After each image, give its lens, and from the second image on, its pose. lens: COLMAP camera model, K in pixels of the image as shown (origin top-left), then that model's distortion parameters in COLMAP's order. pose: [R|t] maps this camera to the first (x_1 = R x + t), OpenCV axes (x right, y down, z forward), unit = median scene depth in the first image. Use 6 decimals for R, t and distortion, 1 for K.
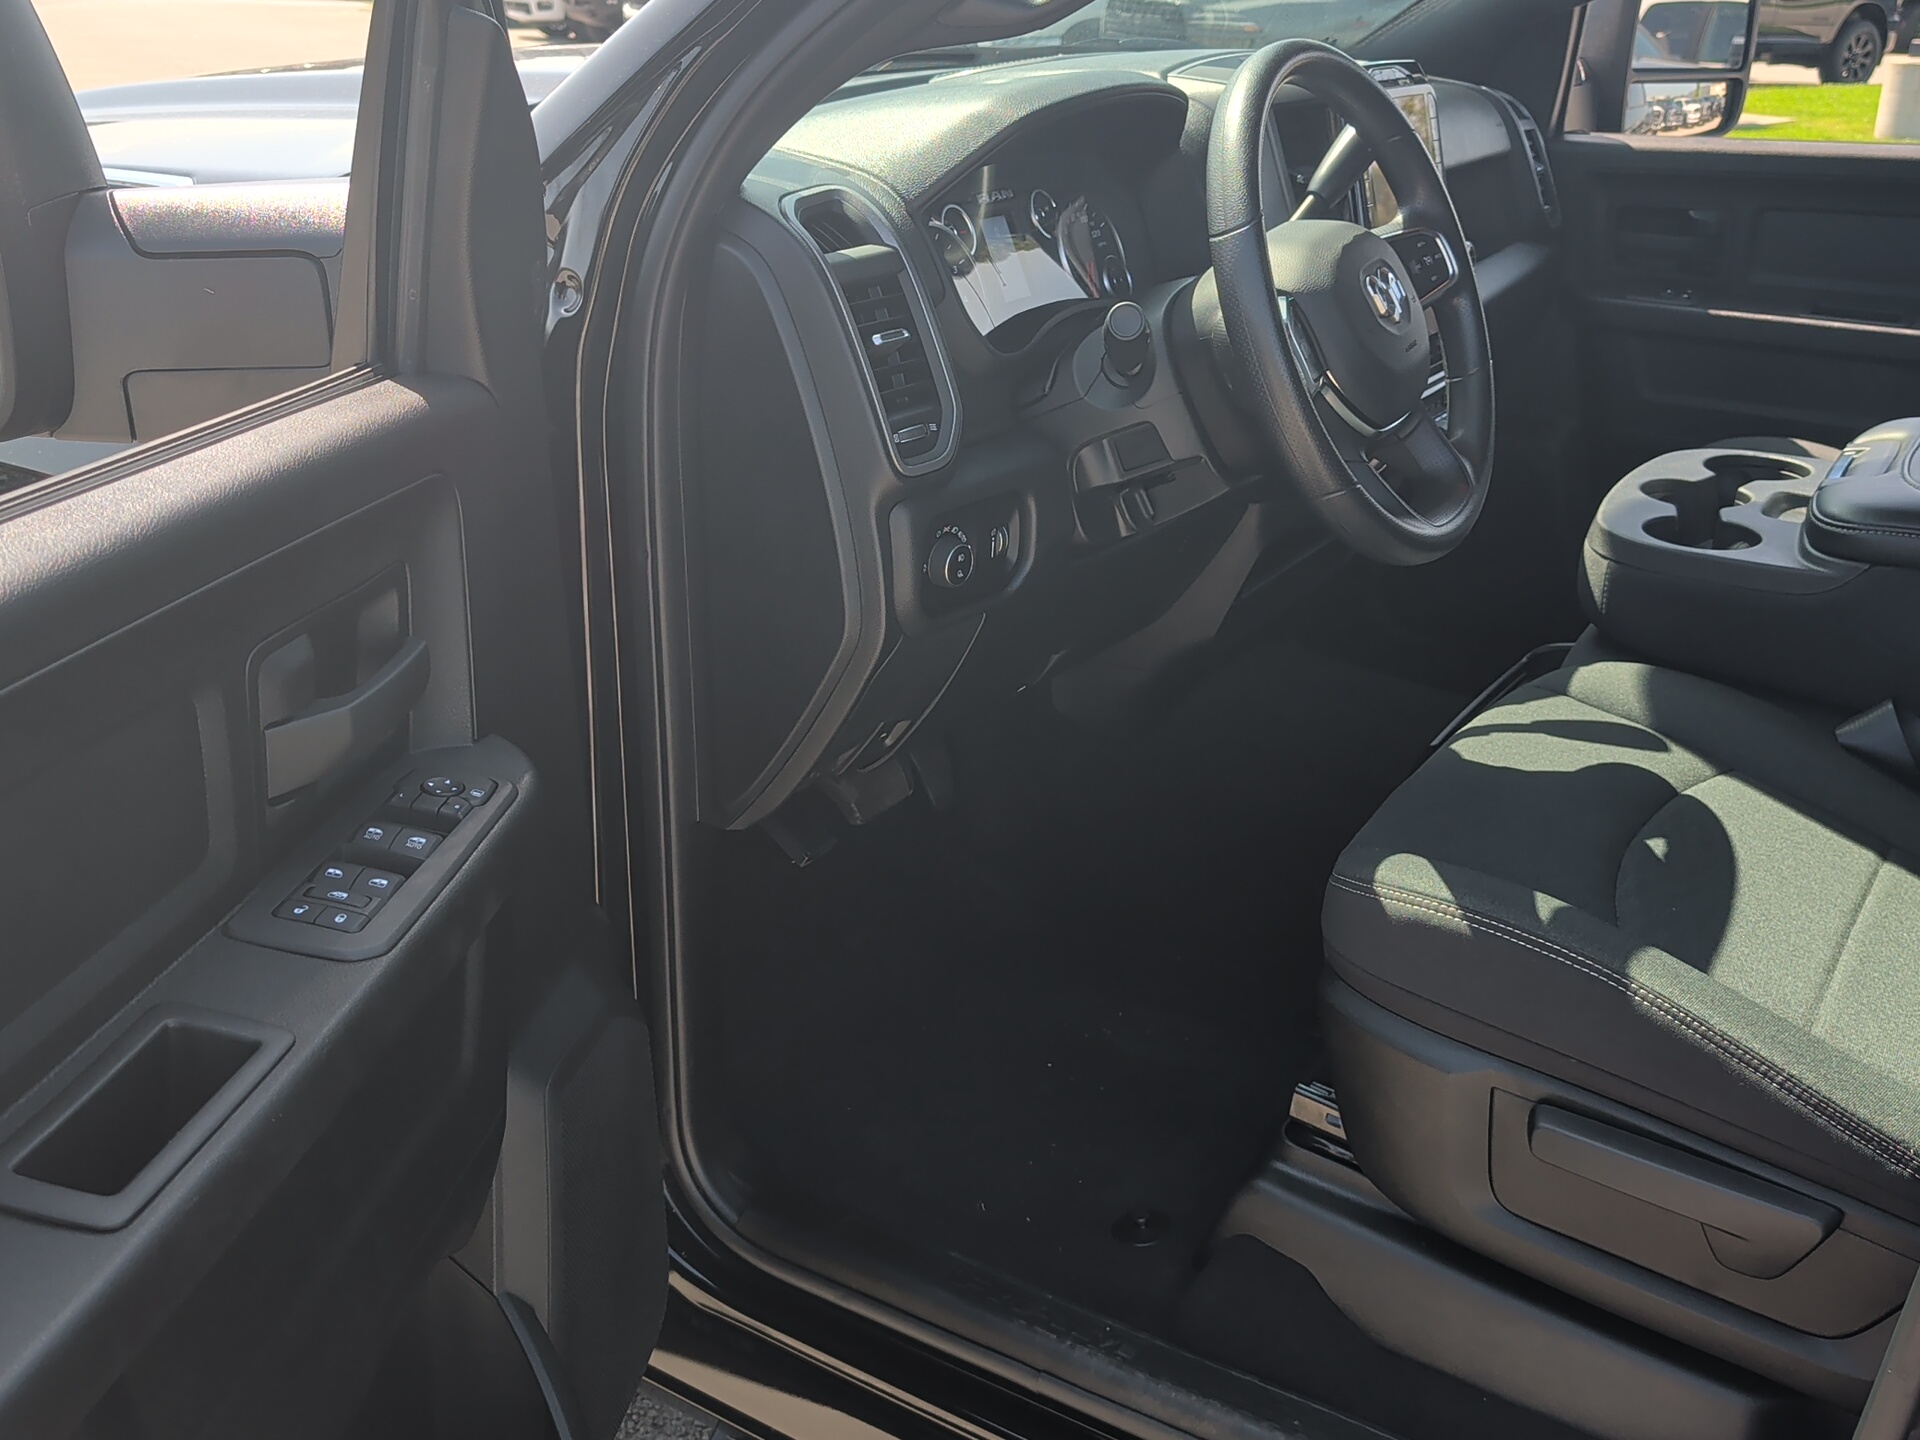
lens RADIAL K [[1847.8, 0, 958.2], [0, 1847.8, 731.8], [0, 0, 1]] dist [0.092248, -0.273063]
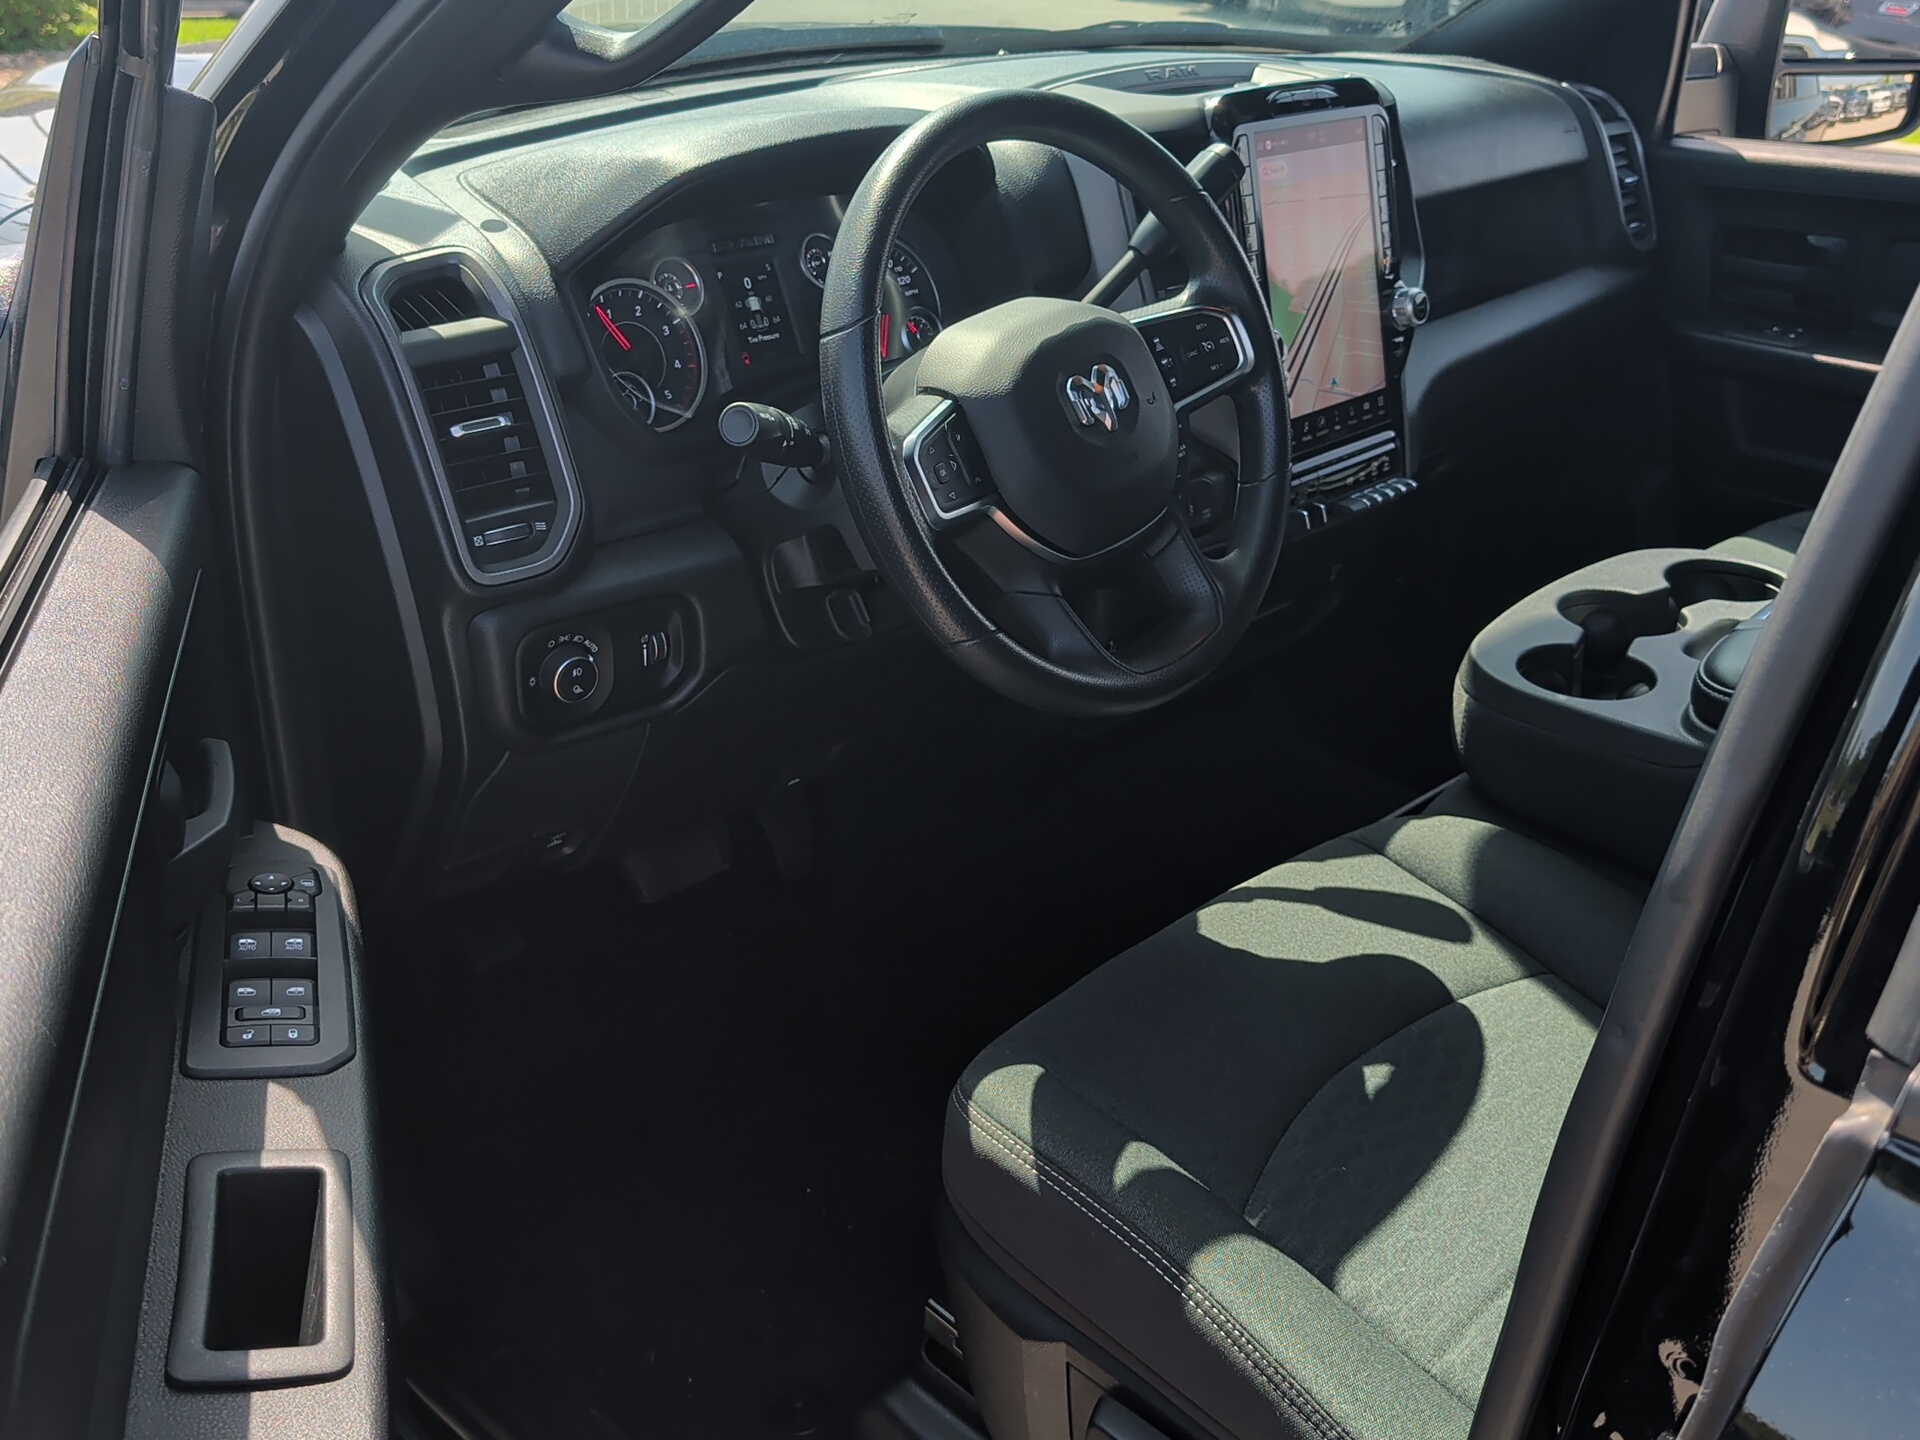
lens RADIAL K [[1863.5, 0, 960.0], [0, 1863.5, 720.0], [0, 0, 1]] dist [0.015168, 0.015574]
pose [[0.980689, 0.084699, -0.176280, 0.303464], [-0.078040, 0.995962, 0.044384, -0.111504], [0.179328, -0.029770, 0.983339, 0.137788]]
